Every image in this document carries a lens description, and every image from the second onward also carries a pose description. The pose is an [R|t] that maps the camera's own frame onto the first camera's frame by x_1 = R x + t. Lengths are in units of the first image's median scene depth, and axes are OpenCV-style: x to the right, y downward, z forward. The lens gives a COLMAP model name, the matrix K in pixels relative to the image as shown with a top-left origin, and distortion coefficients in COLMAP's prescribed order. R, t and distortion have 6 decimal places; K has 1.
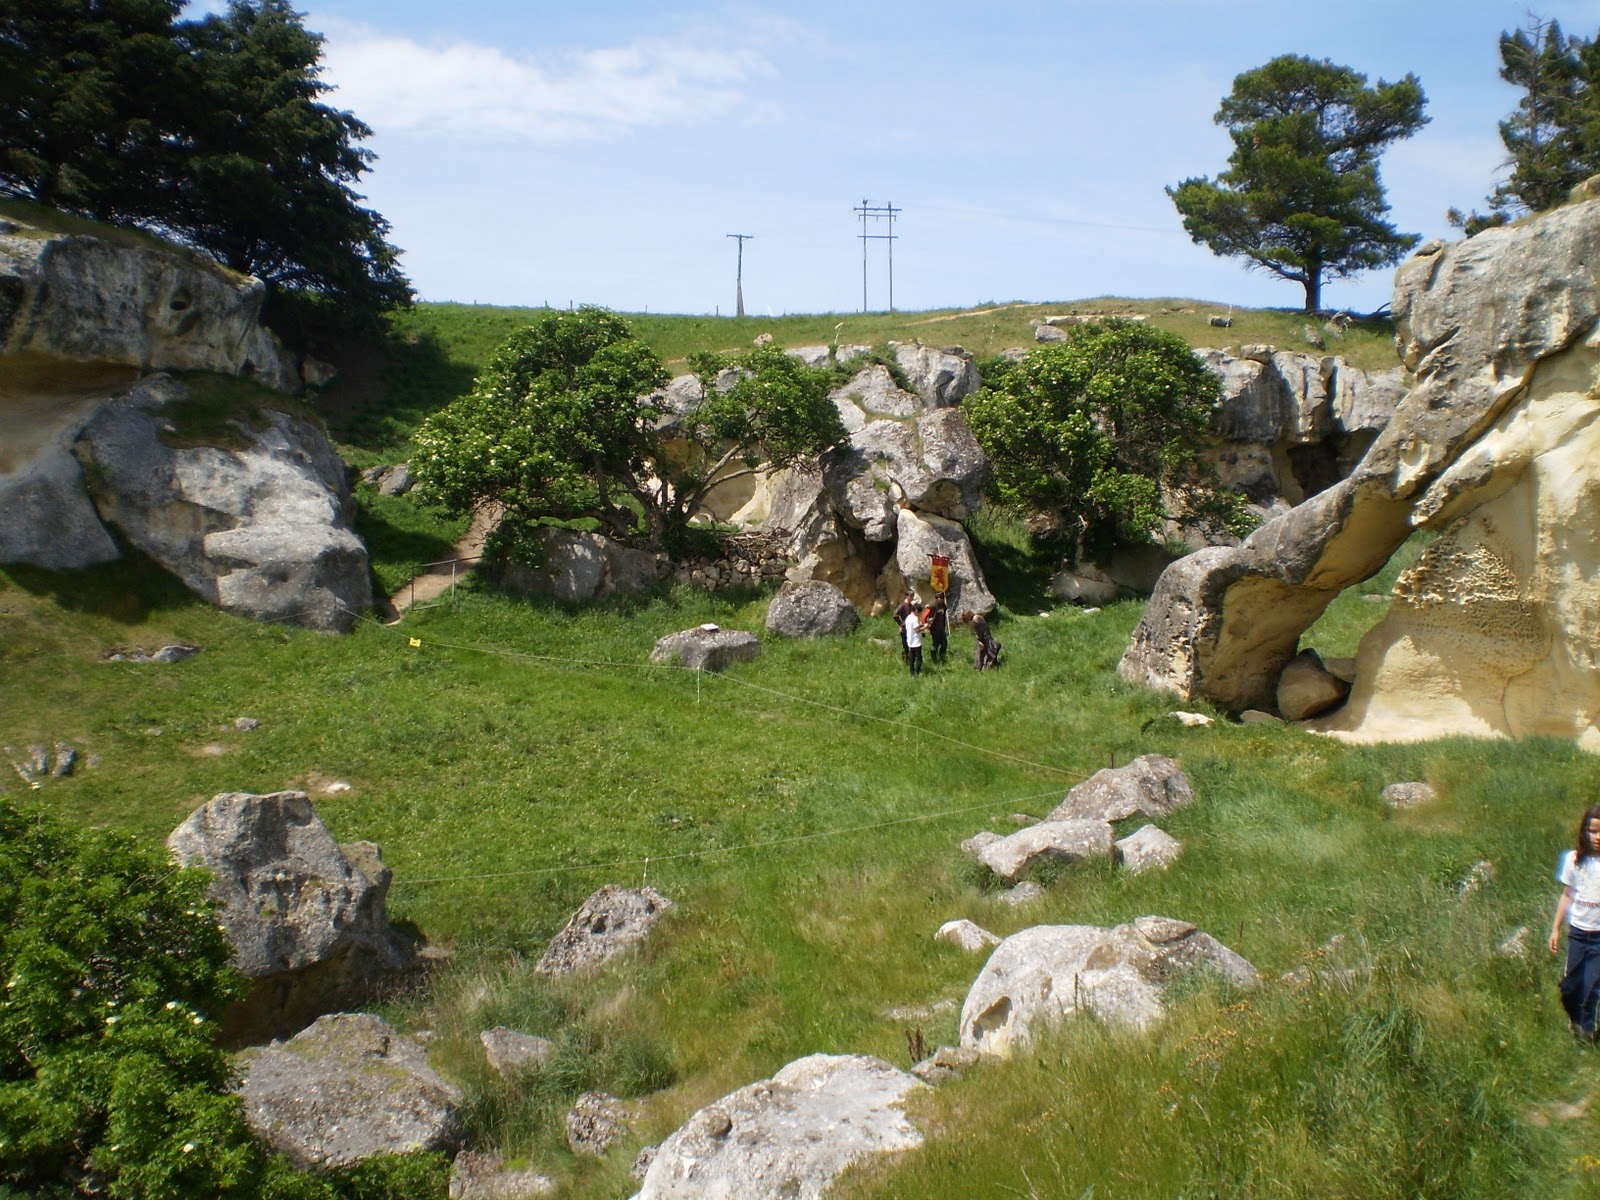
lens RADIAL K [[1836.4, 0, 800.0], [0, 1836.4, 600.0], [0, 0, 1]] dist [-0.055716, -0.304865]
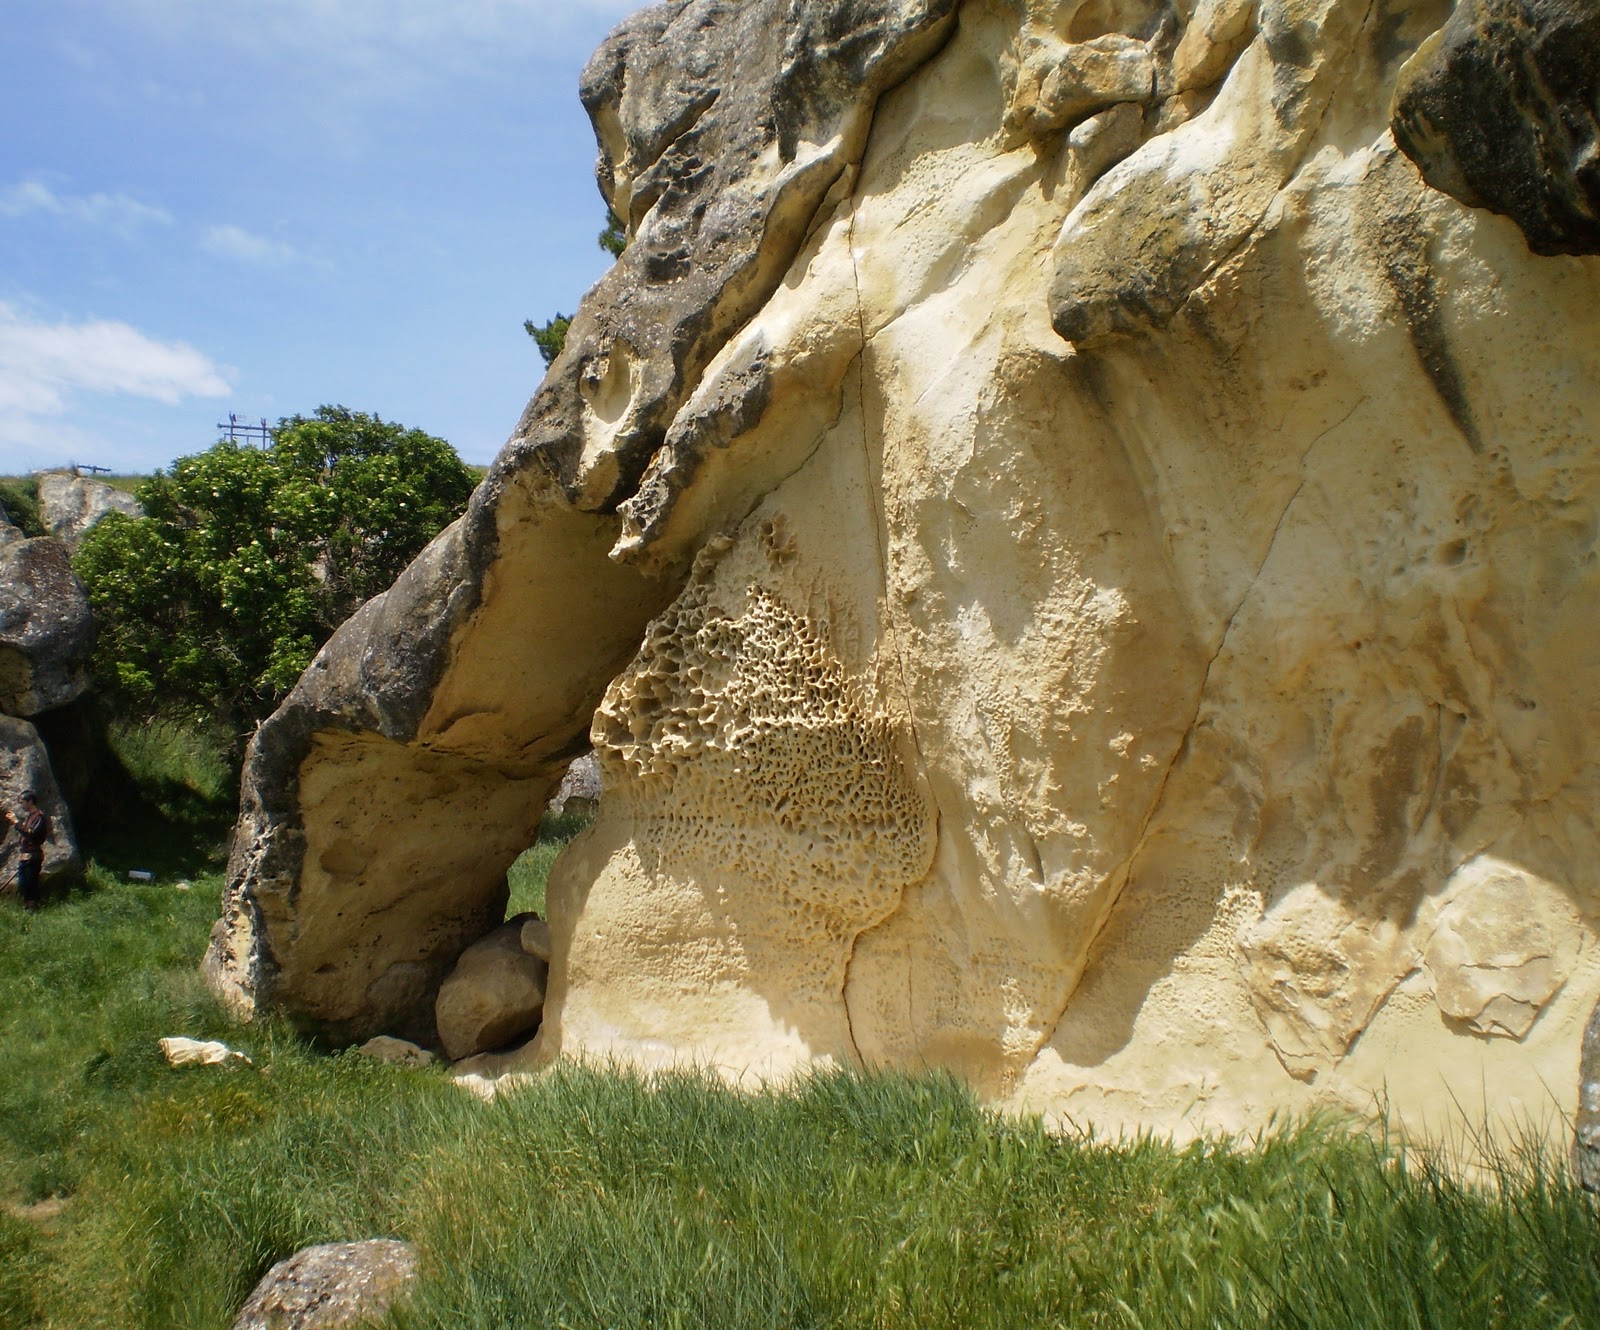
lens RADIAL K [[1883.1, 0, 800.0], [0, 1883.1, 665.0], [0, 0, 1]] dist [-0.088474, -0.018267]
pose [[0.971063, 0.028410, 0.237127, 0.279652], [0.008618, 0.988084, -0.153675, 0.048191], [-0.238668, 0.151272, 0.959247, 0.587773]]
